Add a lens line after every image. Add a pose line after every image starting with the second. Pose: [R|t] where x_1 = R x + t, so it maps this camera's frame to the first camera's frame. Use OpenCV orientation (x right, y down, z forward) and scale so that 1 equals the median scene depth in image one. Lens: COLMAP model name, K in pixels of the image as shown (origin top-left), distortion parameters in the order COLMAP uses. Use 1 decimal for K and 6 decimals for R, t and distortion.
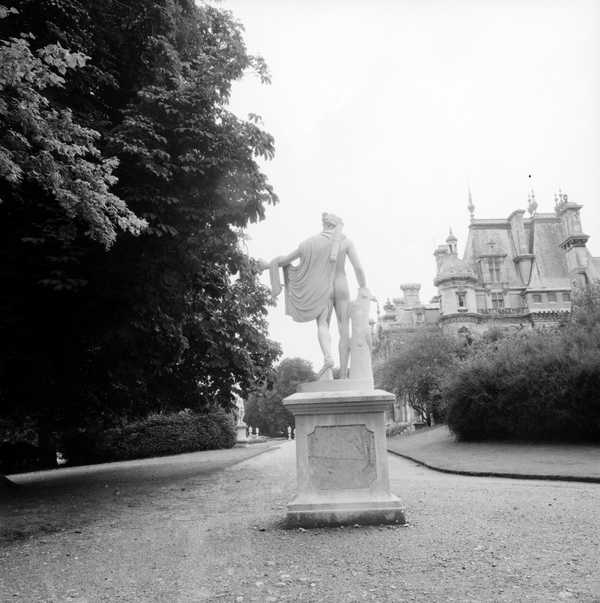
lens RADIAL K [[559.8, 0, 298.6], [0, 559.8, 298.8], [0, 0, 1]] dist [-0.010258, -0.007286]
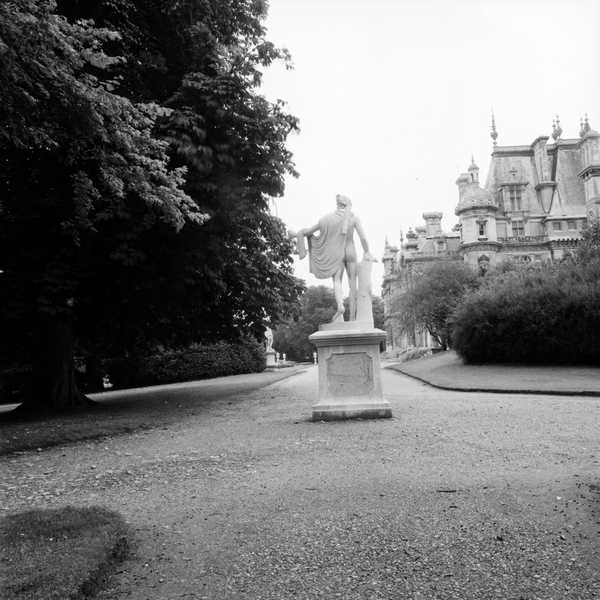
lens RADIAL K [[557.0, 0, 308.0], [0, 557.0, 300.5], [0, 0, 1]] dist [-0.010258, -0.007286]
pose [[0.999546, -0.012372, -0.027470, 0.001597], [0.015894, 0.991128, 0.131958, -0.015226], [0.025594, -0.132334, 0.990875, -0.061980]]
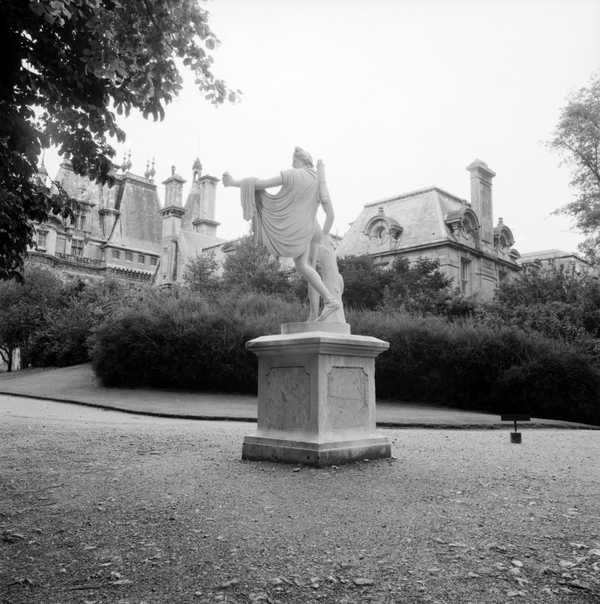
lens RADIAL K [[560.7, 0, 298.6], [0, 560.7, 299.3], [0, 0, 1]] dist [-0.010258, -0.007286]
pose [[0.692936, 0.152204, 0.704750, -0.111593], [-0.213806, 0.976876, -0.000752, 0.019066], [-0.688568, -0.150159, 0.709455, 0.053597]]
